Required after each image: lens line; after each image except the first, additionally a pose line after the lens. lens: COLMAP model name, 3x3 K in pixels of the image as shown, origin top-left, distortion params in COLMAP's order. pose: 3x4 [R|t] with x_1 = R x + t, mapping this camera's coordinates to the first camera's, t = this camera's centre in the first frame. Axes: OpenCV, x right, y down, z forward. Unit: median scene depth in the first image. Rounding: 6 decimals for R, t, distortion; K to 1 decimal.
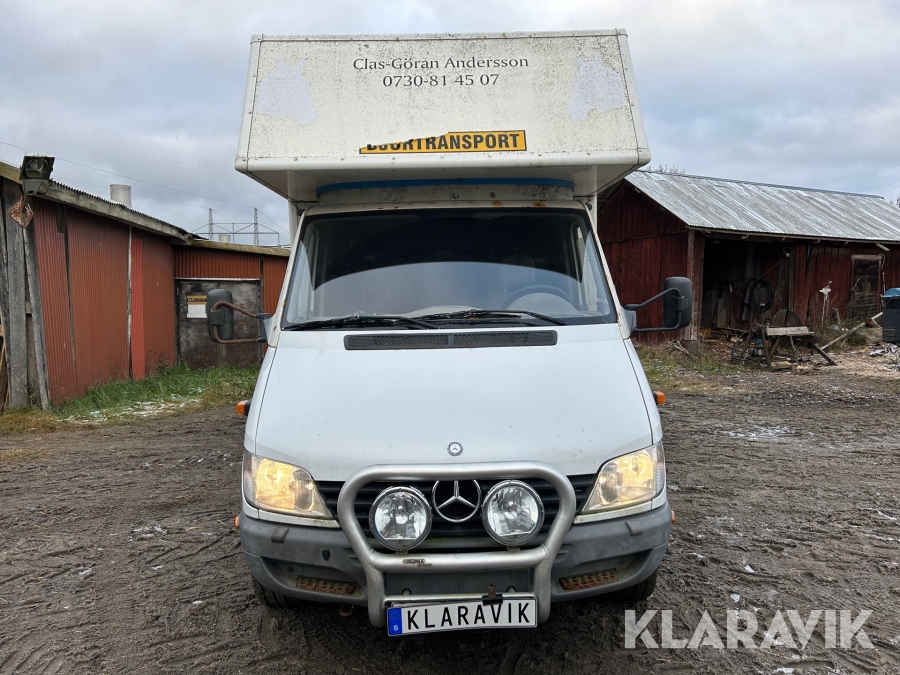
lens RADIAL K [[665.9, 0, 434.9], [0, 665.9, 331.1], [0, 0, 1]] dist [0.054228, -0.074833]
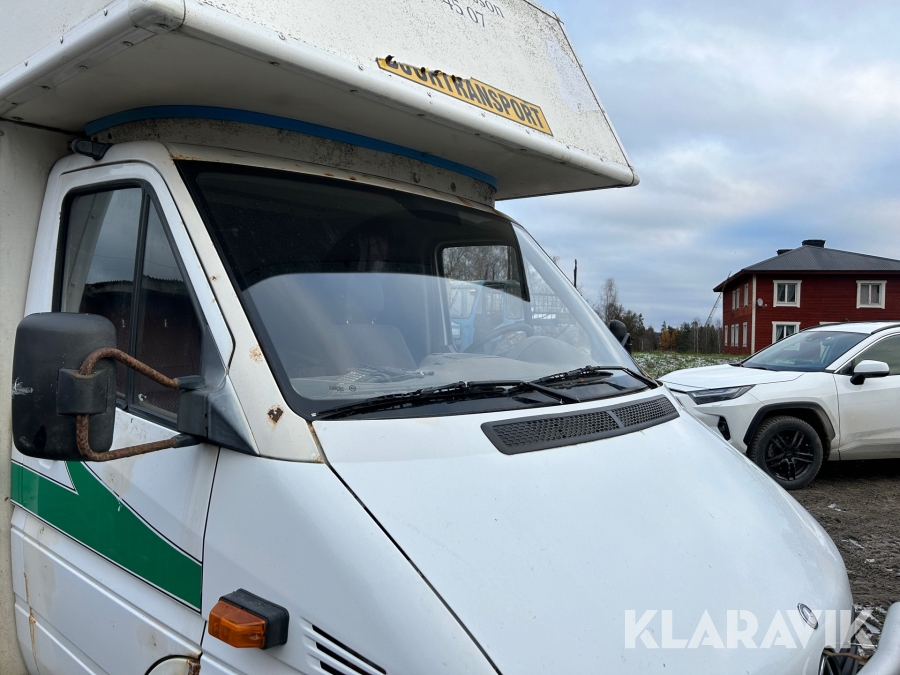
lens RADIAL K [[665.9, 0, 434.9], [0, 665.9, 331.1], [0, 0, 1]] dist [0.054228, -0.074833]
pose [[0.671328, 0.022383, 0.740822, -0.464040], [-0.005168, 0.999661, -0.025521, -0.043719], [-0.741142, 0.013305, 0.671216, 0.609607]]
